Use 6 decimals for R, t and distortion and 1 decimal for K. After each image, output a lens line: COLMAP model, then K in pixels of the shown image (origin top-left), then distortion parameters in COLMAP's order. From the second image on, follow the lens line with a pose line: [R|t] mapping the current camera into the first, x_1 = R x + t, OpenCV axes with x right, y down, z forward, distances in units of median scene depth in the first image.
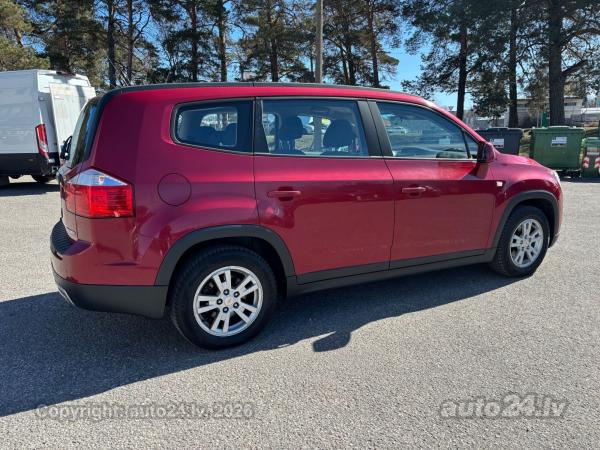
lens RADIAL K [[451.0, 0, 304.0], [0, 451.0, 225.3], [0, 0, 1]] dist [0.063130, -0.063700]
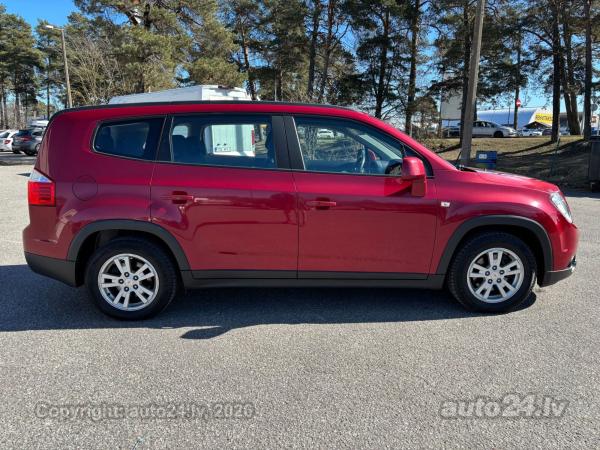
lens RADIAL K [[451.0, 0, 304.0], [0, 451.0, 225.3], [0, 0, 1]] dist [0.063130, -0.063700]
pose [[0.898703, 0.094819, -0.428185, 0.533687], [-0.096623, 0.995166, 0.017574, -0.035902], [0.427781, 0.025579, 0.903520, 0.065899]]
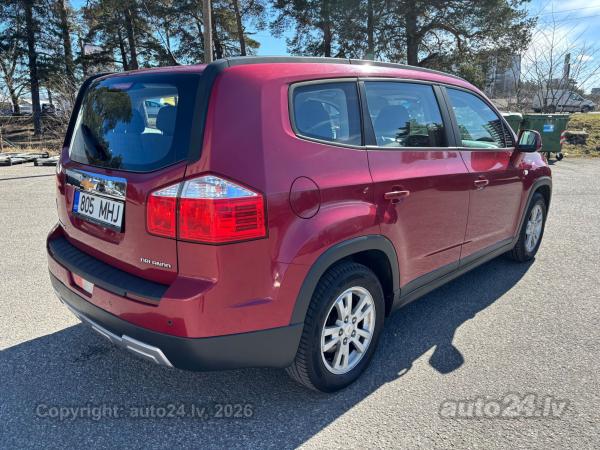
lens RADIAL K [[451.0, 0, 304.0], [0, 451.0, 225.3], [0, 0, 1]] dist [0.063130, -0.063700]
pose [[0.950903, -0.064359, 0.302722, -0.332818], [0.053673, 0.997611, 0.043497, -0.041957], [-0.304798, -0.025113, 0.952086, 0.176712]]
